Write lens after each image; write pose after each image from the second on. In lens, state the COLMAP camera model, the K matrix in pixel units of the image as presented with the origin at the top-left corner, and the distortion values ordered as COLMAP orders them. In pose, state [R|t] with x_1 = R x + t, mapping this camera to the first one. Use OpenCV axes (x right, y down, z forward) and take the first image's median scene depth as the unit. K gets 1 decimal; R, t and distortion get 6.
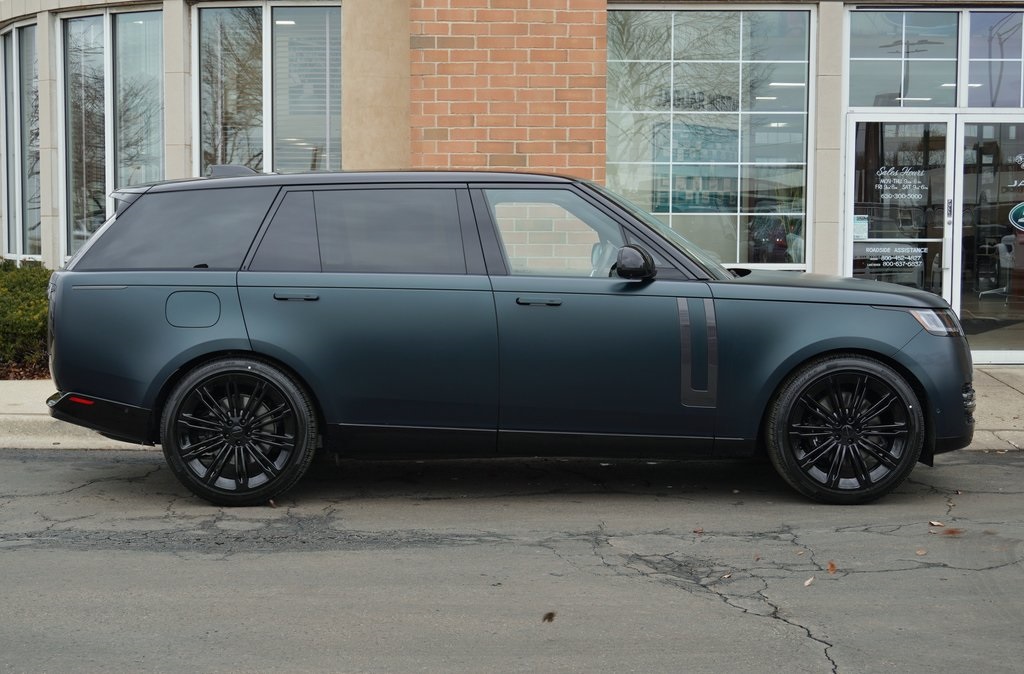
lens RADIAL K [[1584.5, 0, 513.4], [0, 1584.5, 334.4], [0, 0, 1]] dist [-0.037684, 0.000000]
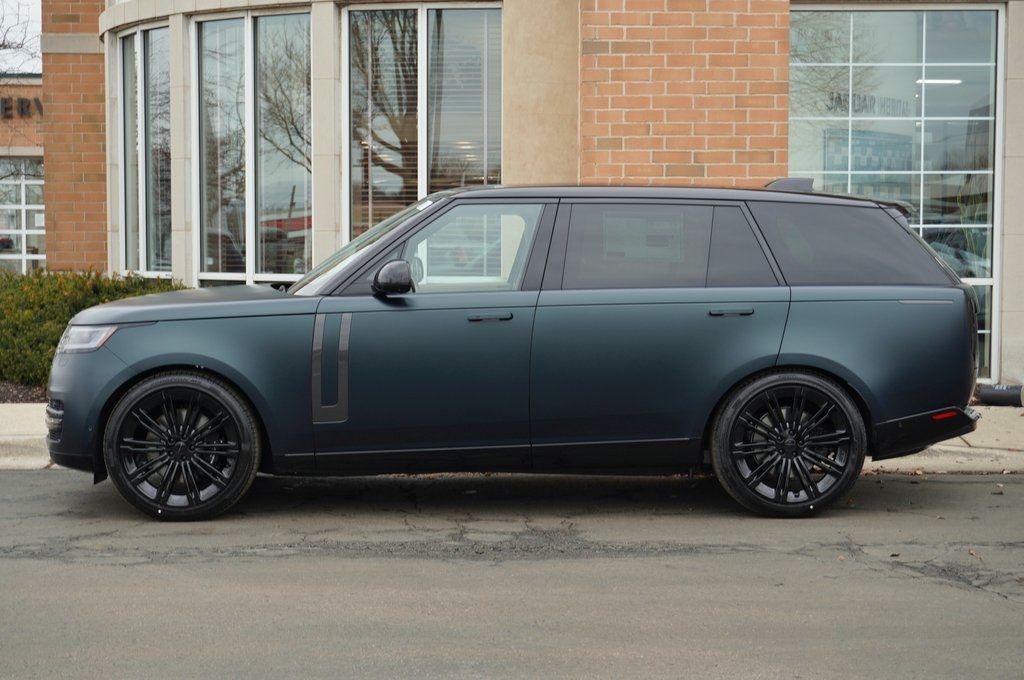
lens RADIAL K [[1855.5, 0, 510.3], [0, 1855.5, 345.1], [0, 0, 1]] dist [-0.039319, 0.000000]
pose [[0.999702, -0.002478, -0.024301, -0.081956], [0.002211, 0.999937, -0.011005, 0.007064], [0.024326, 0.010948, 0.999644, -0.115818]]
